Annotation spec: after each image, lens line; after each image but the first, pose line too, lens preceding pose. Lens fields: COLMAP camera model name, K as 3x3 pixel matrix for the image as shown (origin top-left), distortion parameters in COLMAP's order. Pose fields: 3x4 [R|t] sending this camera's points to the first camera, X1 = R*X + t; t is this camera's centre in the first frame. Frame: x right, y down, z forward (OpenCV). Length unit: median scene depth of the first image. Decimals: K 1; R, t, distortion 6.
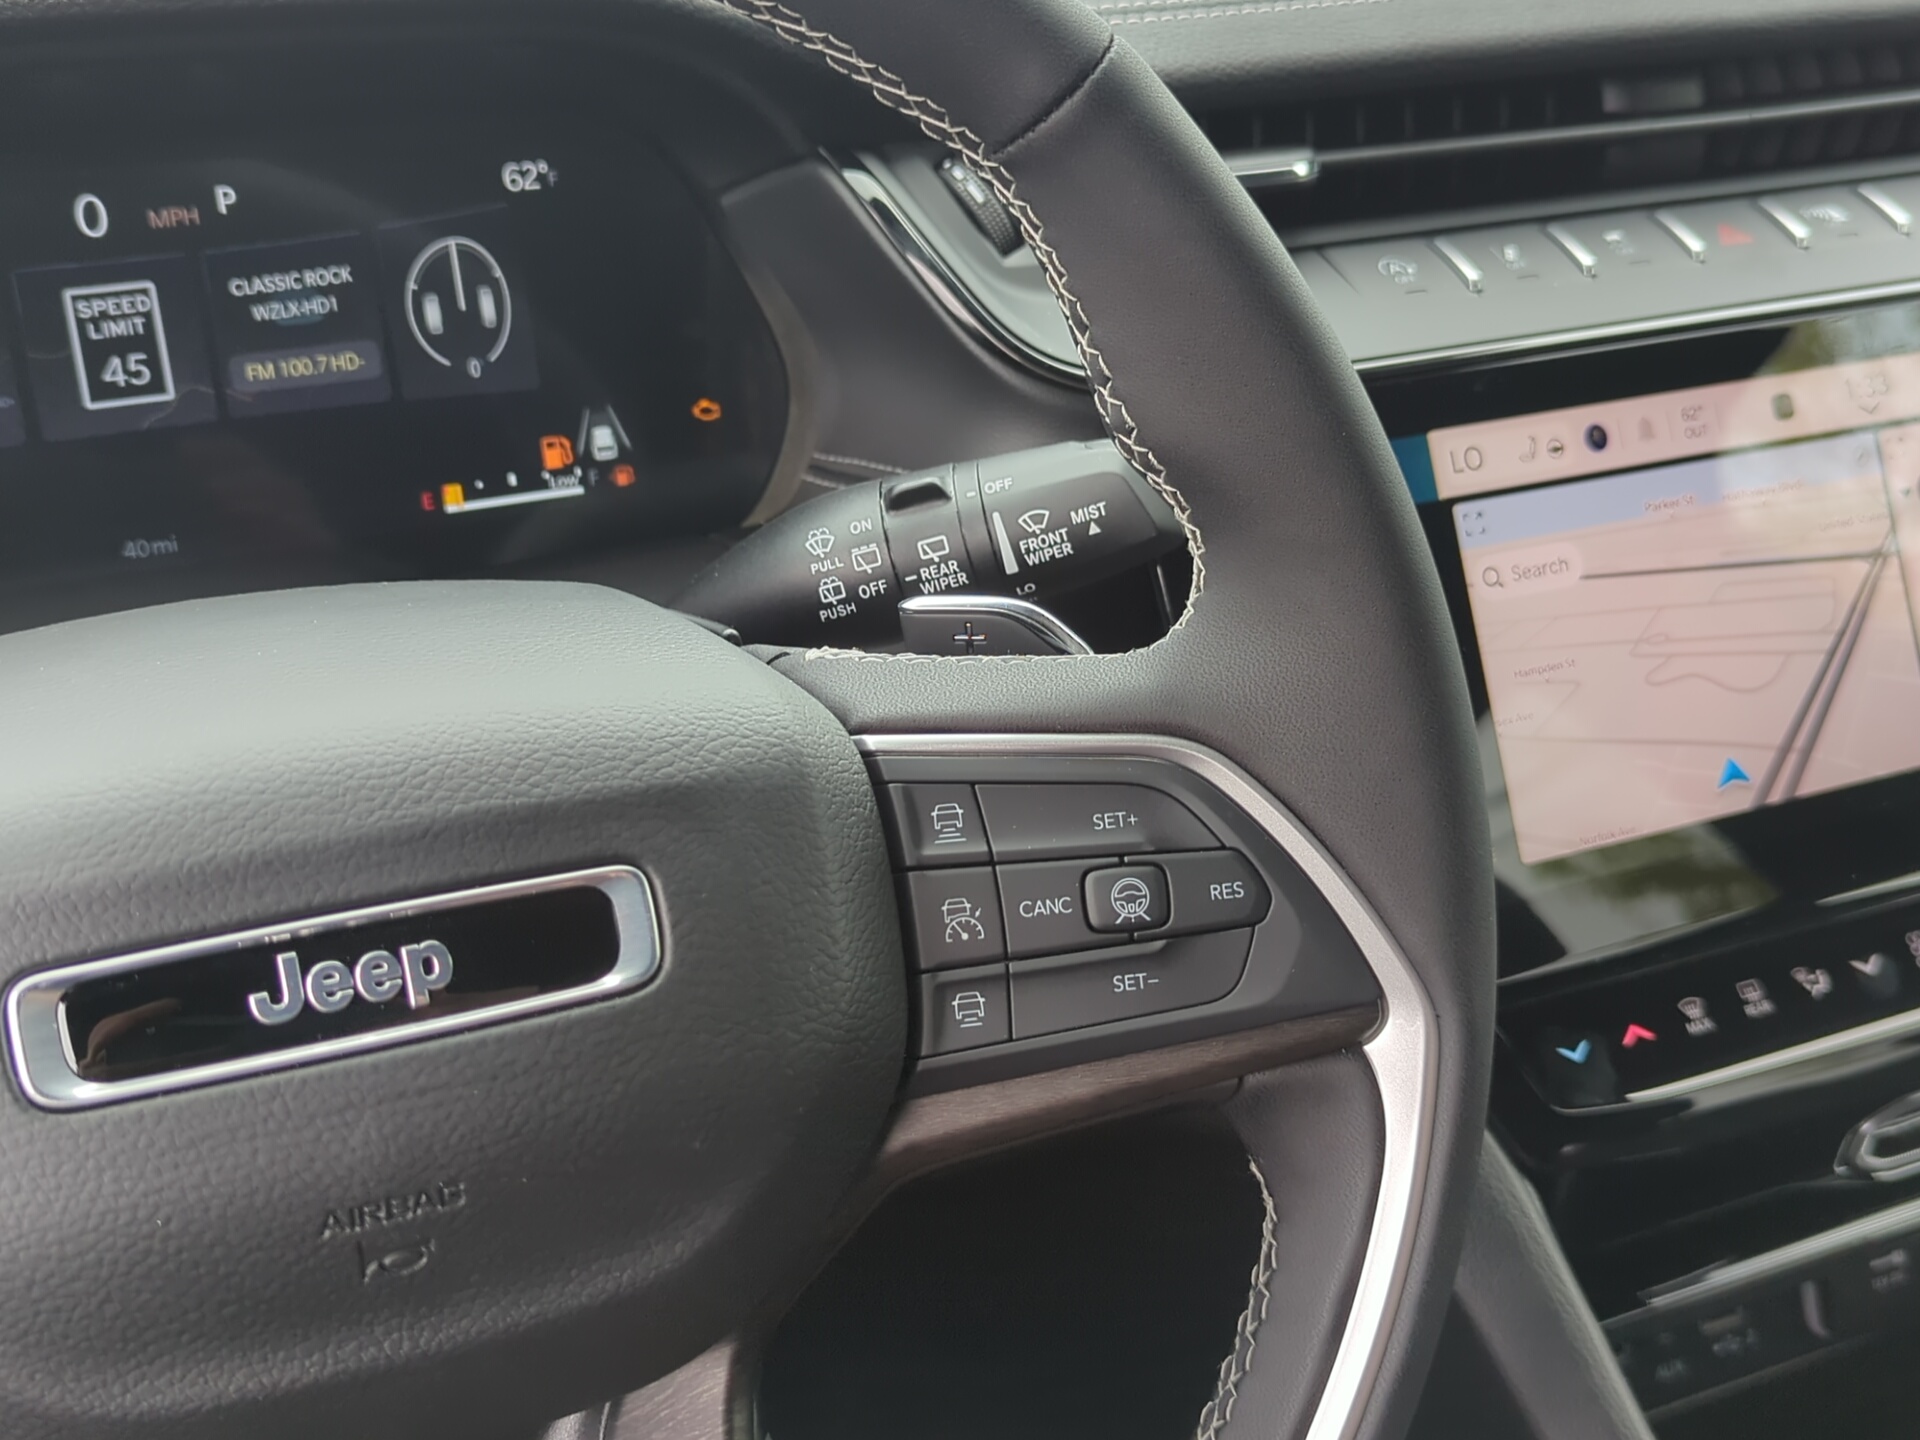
lens RADIAL K [[2319.2, 0, 981.7], [0, 2319.2, 685.2], [0, 0, 1]] dist [0.022591, 0.000000]
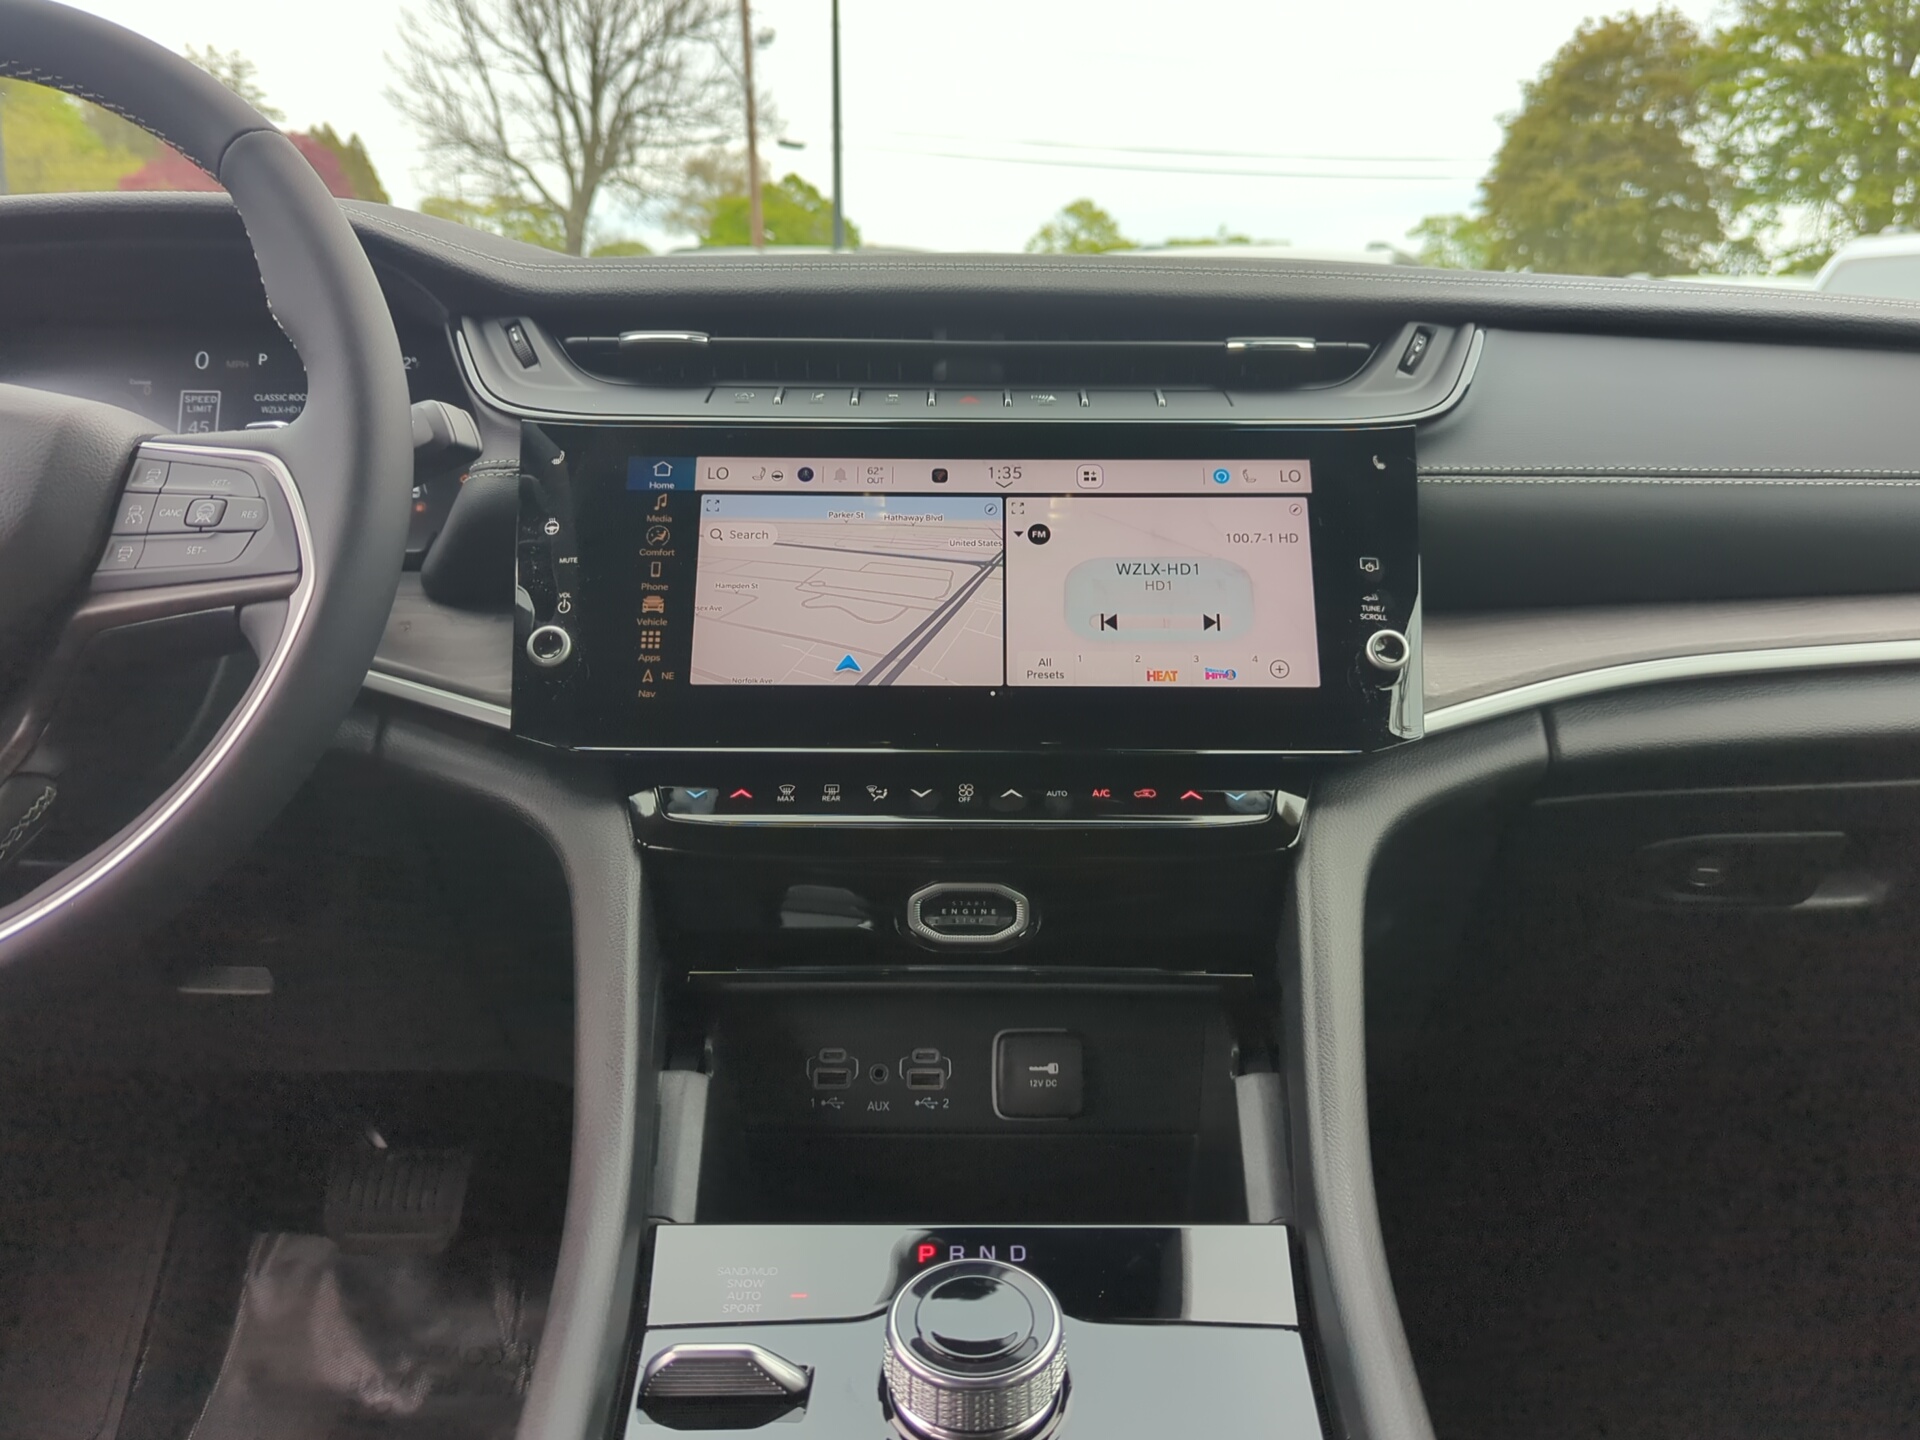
lens RADIAL K [[1553.6, 0, 978.5], [0, 1553.6, 698.4], [0, 0, 1]] dist [0.063095, -0.066740]
pose [[0.913856, 0.067048, -0.400463, 0.894781], [-0.177755, 0.952802, -0.246111, 0.334664], [0.365061, 0.296095, 0.882643, 0.047252]]
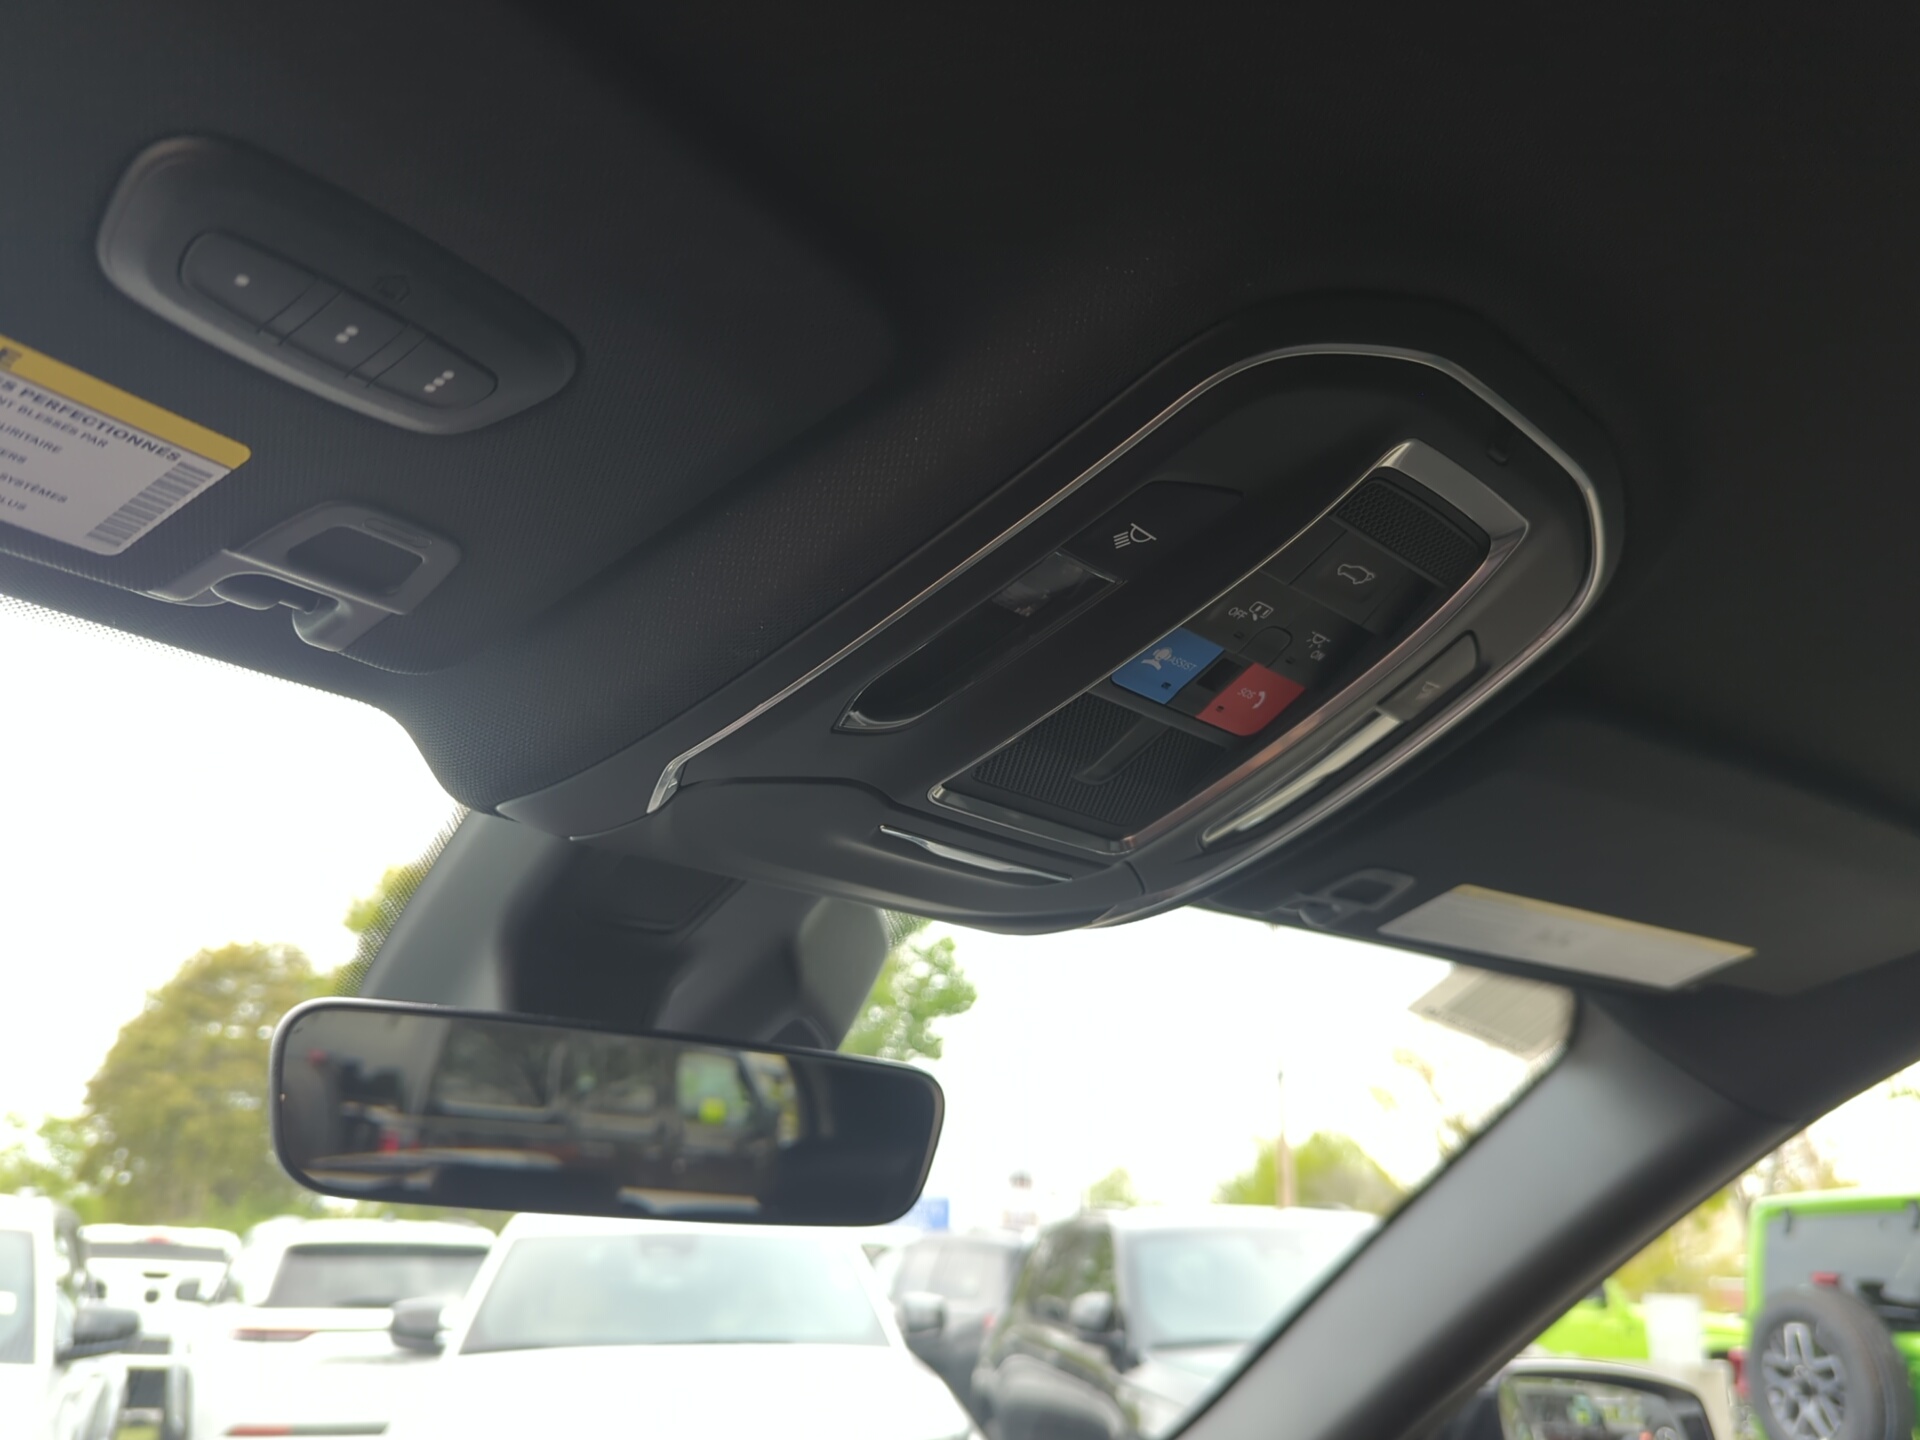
lens RADIAL K [[1553.6, 0, 976.2], [0, 1553.6, 696.6], [0, 0, 1]] dist [0.063095, -0.066740]
pose [[0.924692, 0.107438, 0.365242, 0.236475], [0.200304, 0.678552, -0.706714, -0.022569], [-0.323764, 0.726652, 0.605932, -0.198751]]
